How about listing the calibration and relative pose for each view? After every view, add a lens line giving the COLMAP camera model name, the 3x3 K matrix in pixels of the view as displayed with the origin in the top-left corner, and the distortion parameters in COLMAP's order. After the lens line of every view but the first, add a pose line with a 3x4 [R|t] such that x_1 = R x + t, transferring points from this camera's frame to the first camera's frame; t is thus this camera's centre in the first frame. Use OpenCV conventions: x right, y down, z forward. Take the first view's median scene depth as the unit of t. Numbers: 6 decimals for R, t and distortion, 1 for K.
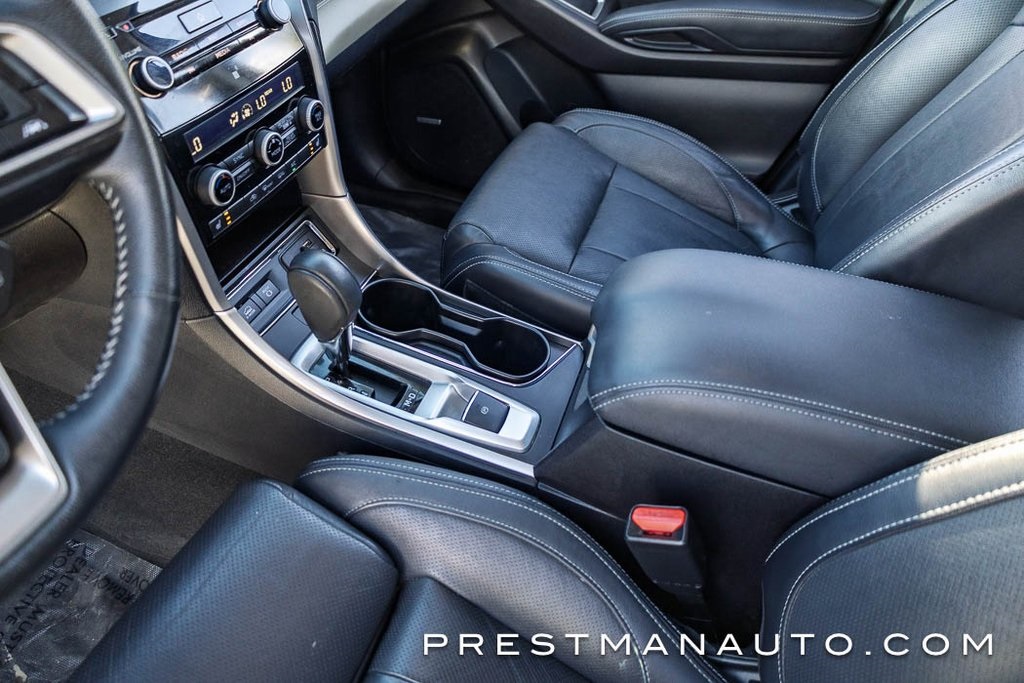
lens RADIAL K [[661.7, 0, 512.0], [0, 661.7, 341.5], [0, 0, 1]] dist [0.001573, 0.000036]
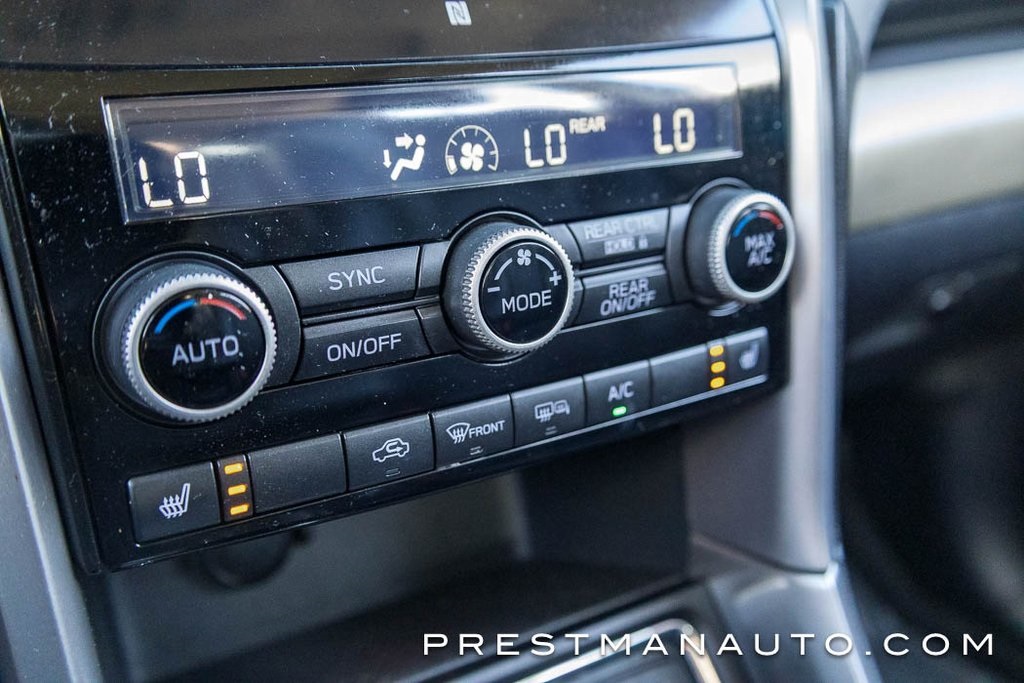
lens RADIAL K [[968.4, 0, 512.0], [0, 968.4, 341.5], [0, 0, 1]] dist [-0.002340, -0.000755]
pose [[0.760236, 0.068660, -0.646008, -0.109460], [-0.373266, 0.860038, -0.347860, -0.130737], [0.531708, 0.505589, 0.679461, 0.695231]]
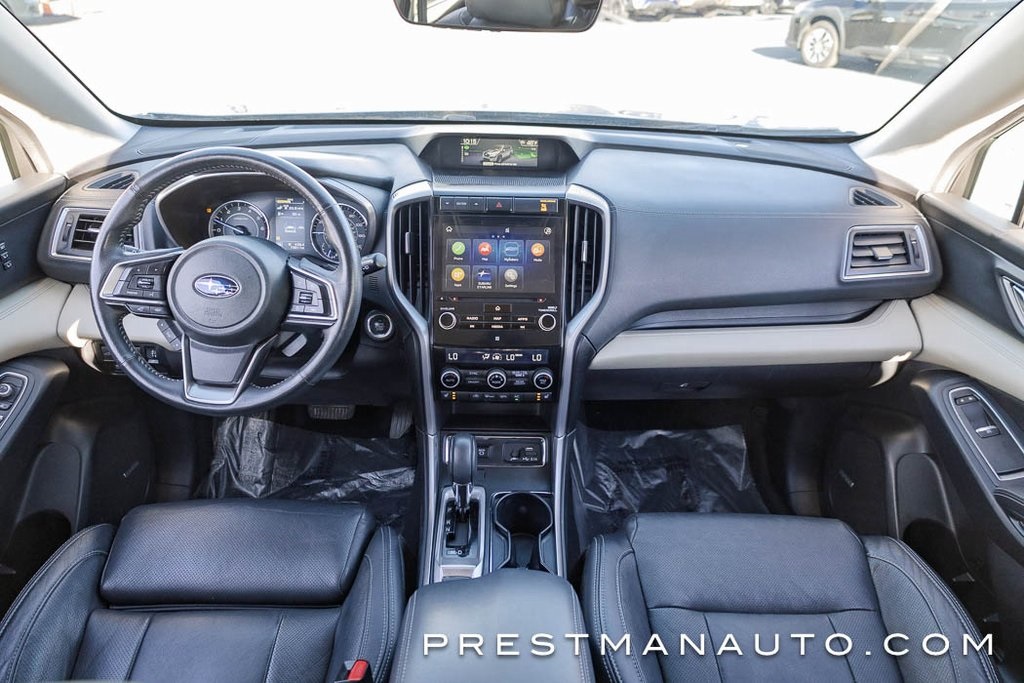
lens RADIAL K [[661.7, 0, 512.0], [0, 661.7, 341.5], [0, 0, 1]] dist [0.001573, 0.000036]
pose [[0.337537, 0.362776, -0.868598, 1.055218], [-0.657089, 0.751537, 0.058539, -0.460149], [0.674020, 0.550987, 0.492047, 0.098635]]
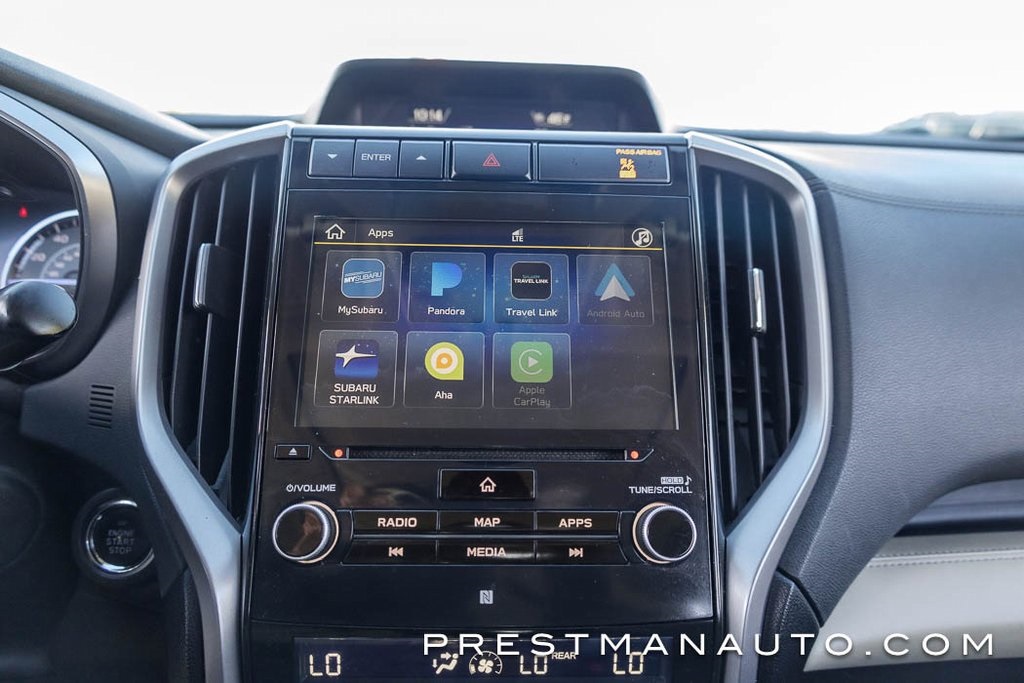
lens RADIAL K [[661.7, 0, 512.0], [0, 661.7, 341.5], [0, 0, 1]] dist [0.001573, 0.000036]
pose [[0.352270, 0.155075, -0.922961, 0.030055], [-0.650285, 0.749795, -0.122217, -0.433414], [0.673079, 0.643241, 0.364973, 0.602662]]
